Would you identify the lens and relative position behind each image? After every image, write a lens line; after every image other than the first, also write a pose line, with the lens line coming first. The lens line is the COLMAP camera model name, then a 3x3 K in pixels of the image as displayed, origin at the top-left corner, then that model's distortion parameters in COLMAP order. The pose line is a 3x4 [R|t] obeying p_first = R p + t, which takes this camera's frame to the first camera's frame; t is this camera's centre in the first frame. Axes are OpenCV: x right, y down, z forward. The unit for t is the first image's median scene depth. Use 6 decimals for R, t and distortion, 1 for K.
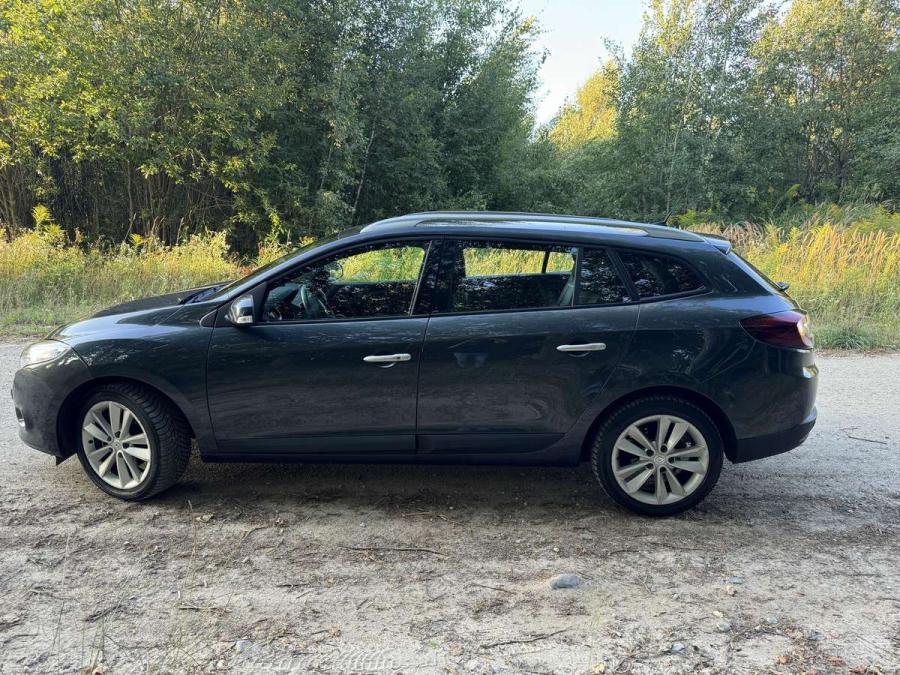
lens RADIAL K [[633.3, 0, 449.1], [0, 633.3, 335.0], [0, 0, 1]] dist [0.060033, -0.091174]
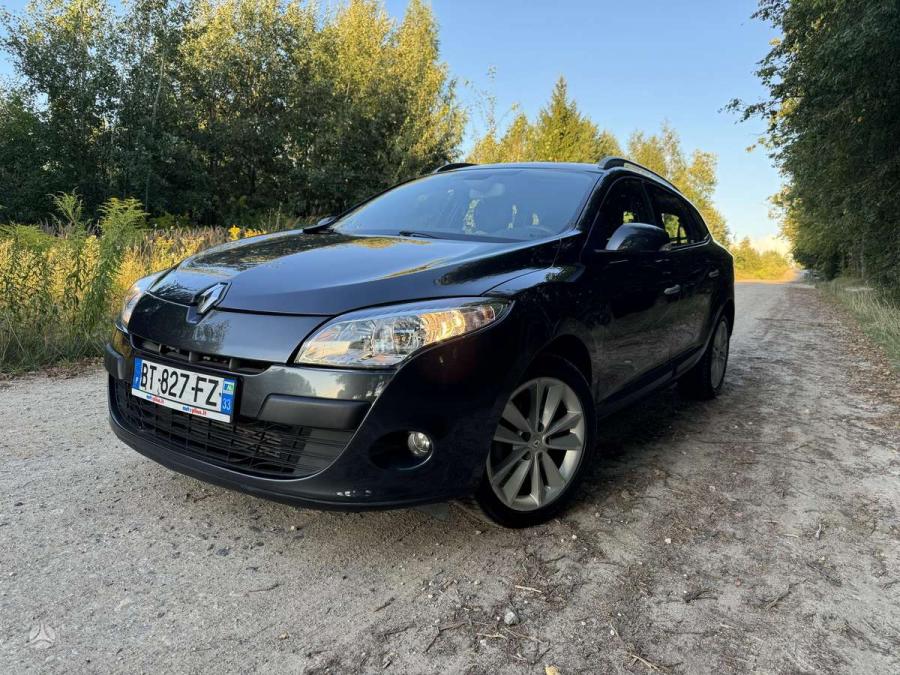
lens RADIAL K [[639.9, 0, 446.9], [0, 639.9, 334.6], [0, 0, 1]] dist [0.020525, -0.026466]
pose [[0.532024, -0.102255, 0.840532, -1.168488], [0.130085, 0.990767, 0.038193, 0.021591], [-0.836677, 0.089021, 0.540414, 0.734901]]
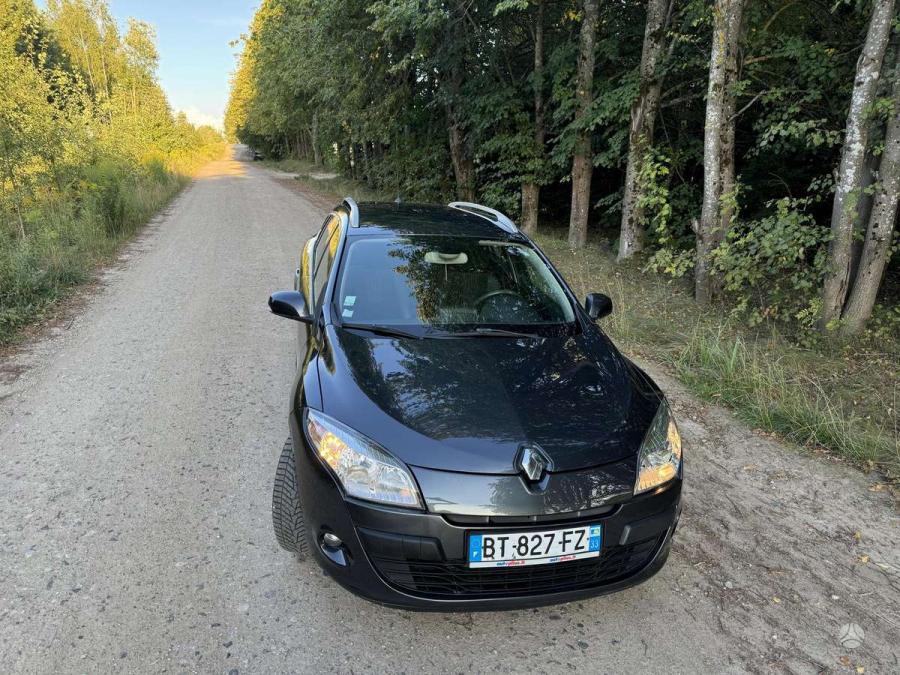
lens RADIAL K [[639.9, 0, 446.9], [0, 639.9, 334.6], [0, 0, 1]] dist [0.020525, -0.026466]
pose [[-0.254244, -0.294626, 0.921171, -1.373489], [0.136152, 0.932080, 0.335693, -0.431918], [-0.957509, 0.210767, -0.196862, 1.496141]]
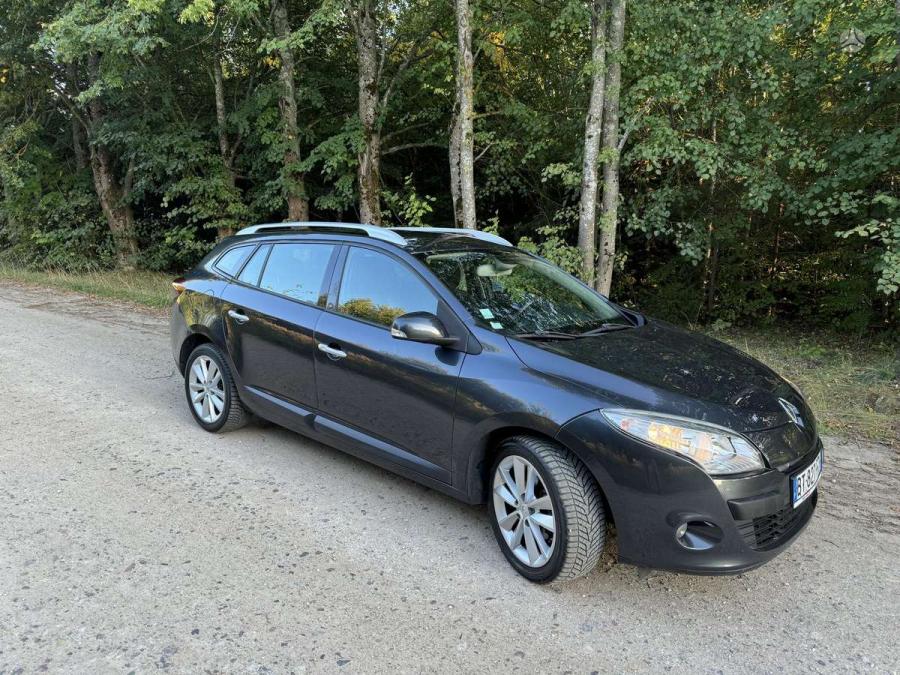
lens RADIAL K [[630.2, 0, 450.0], [0, 630.2, 337.5], [0, 0, 1]] dist [0.085862, -0.129567]
pose [[-0.775773, -0.154338, 0.611847, -0.906795], [0.073630, 0.940863, 0.330689, -0.445179], [-0.626702, 0.301590, -0.718532, 2.181891]]
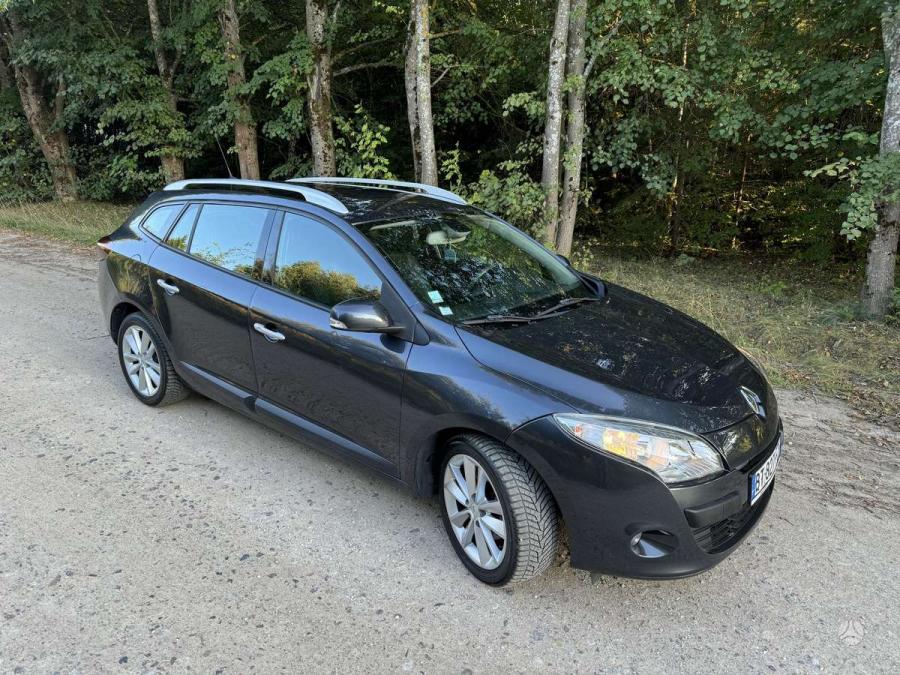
lens RADIAL K [[633.3, 0, 449.1], [0, 633.3, 335.0], [0, 0, 1]] dist [0.060033, -0.091174]
pose [[-0.807649, -0.213077, 0.549820, -0.869823], [0.068939, 0.891914, 0.446919, -0.504475], [-0.585620, 0.398858, -0.705664, 2.077839]]
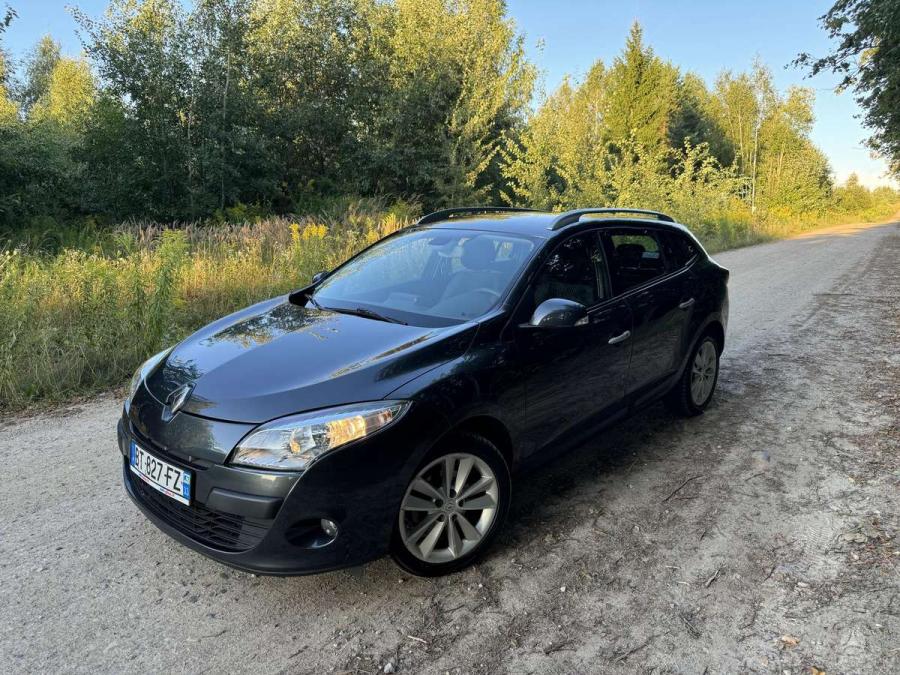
lens RADIAL K [[637.1, 0, 447.7], [0, 637.1, 335.7], [0, 0, 1]] dist [0.019930, -0.026436]
pose [[0.633294, -0.176227, 0.753580, -1.131364], [0.166001, 0.981997, 0.090139, -0.117790], [-0.755899, 0.068011, 0.651147, 0.484275]]
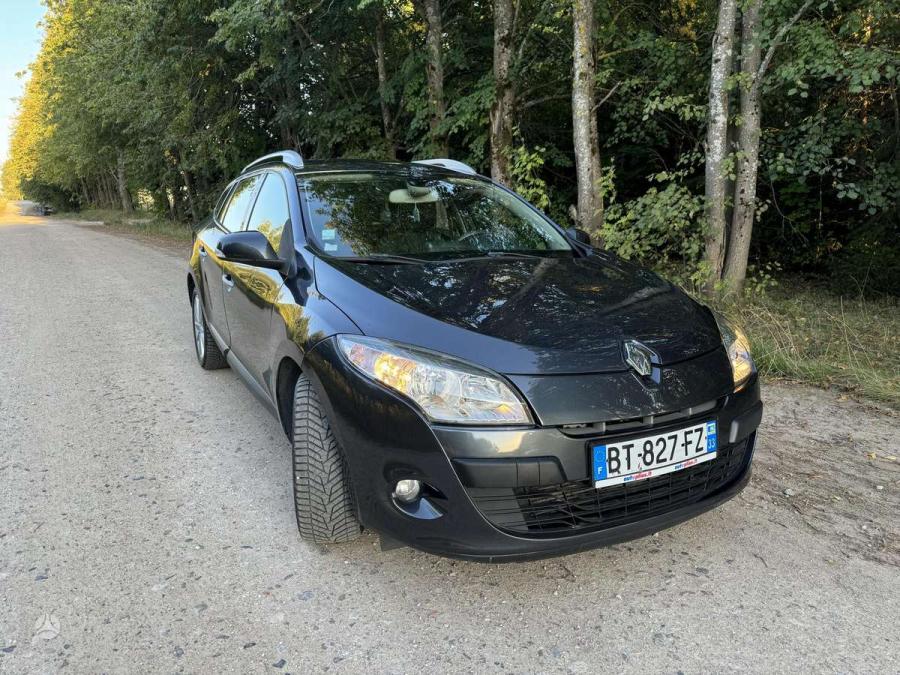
lens RADIAL K [[640.3, 0, 450.0], [0, 640.3, 337.5], [0, 0, 1]] dist [0.027735, -0.039071]
pose [[-0.509637, -0.199370, 0.836972, -1.180173], [0.155711, 0.935347, 0.317617, -0.271251], [-0.846182, 0.292195, -0.445643, 1.718245]]
